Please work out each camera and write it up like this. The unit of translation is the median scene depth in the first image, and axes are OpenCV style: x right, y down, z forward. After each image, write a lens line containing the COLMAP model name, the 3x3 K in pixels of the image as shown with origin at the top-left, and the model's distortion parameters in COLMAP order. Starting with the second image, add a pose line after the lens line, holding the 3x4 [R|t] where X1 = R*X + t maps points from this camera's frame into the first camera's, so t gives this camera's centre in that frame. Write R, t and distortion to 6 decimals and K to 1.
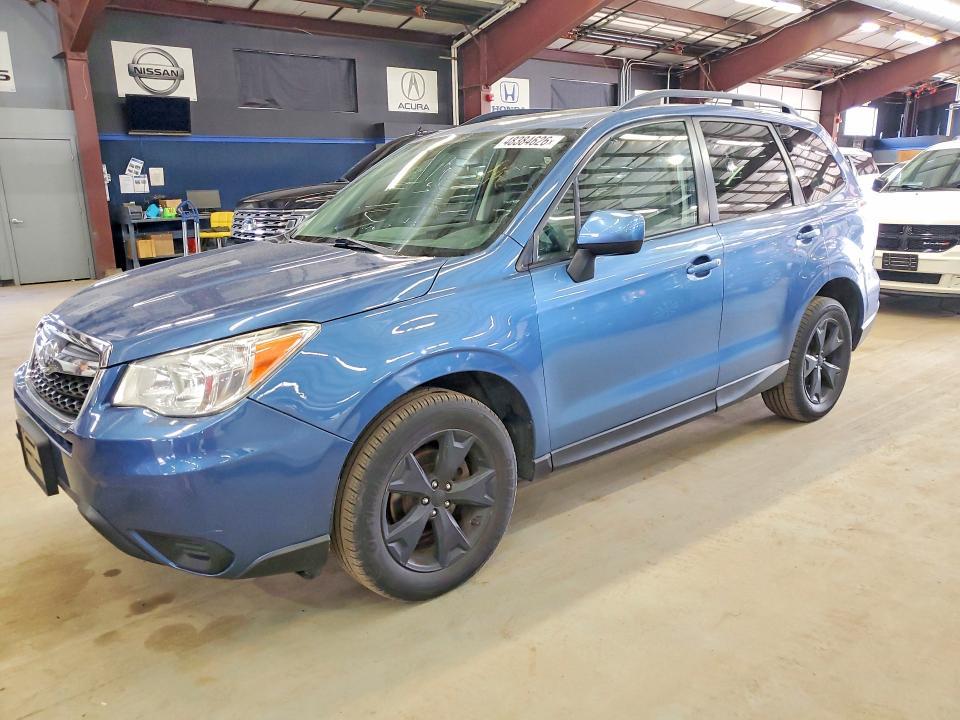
lens RADIAL K [[712.4, 0, 480.0], [0, 712.4, 360.0], [0, 0, 1]] dist [0.003860, 0.004633]
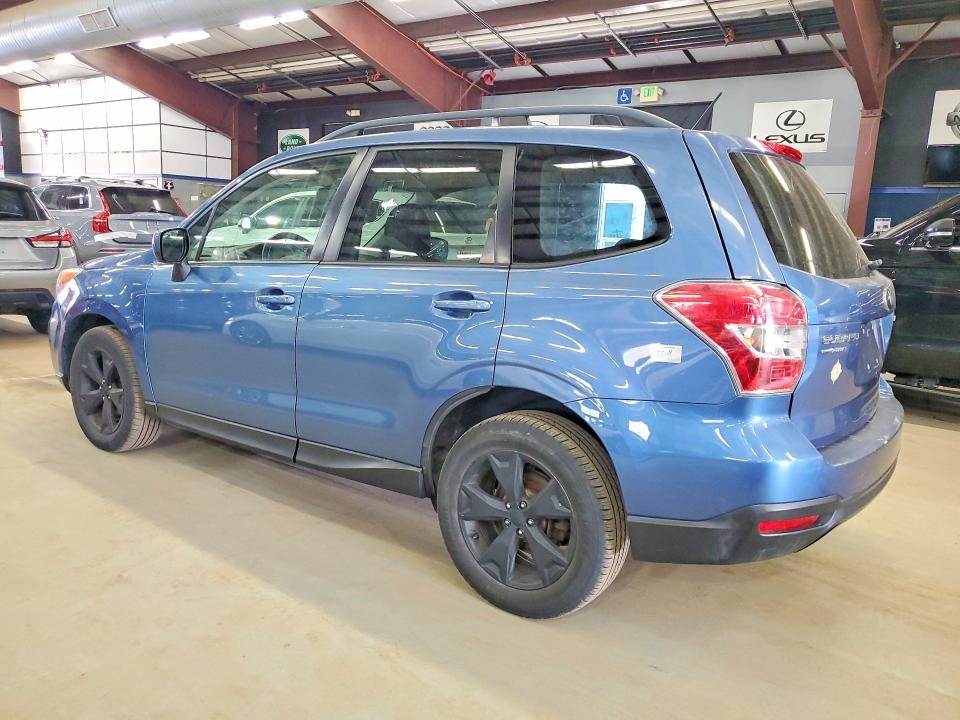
lens RADIAL K [[719.9, 0, 480.0], [0, 719.9, 360.0], [0, 0, 1]] dist [0.001291, 0.001363]
pose [[0.258856, 0.203276, -0.944284, 1.282367], [-0.278011, 0.951916, 0.128708, -0.247343], [0.925042, 0.229205, 0.302922, 0.942816]]
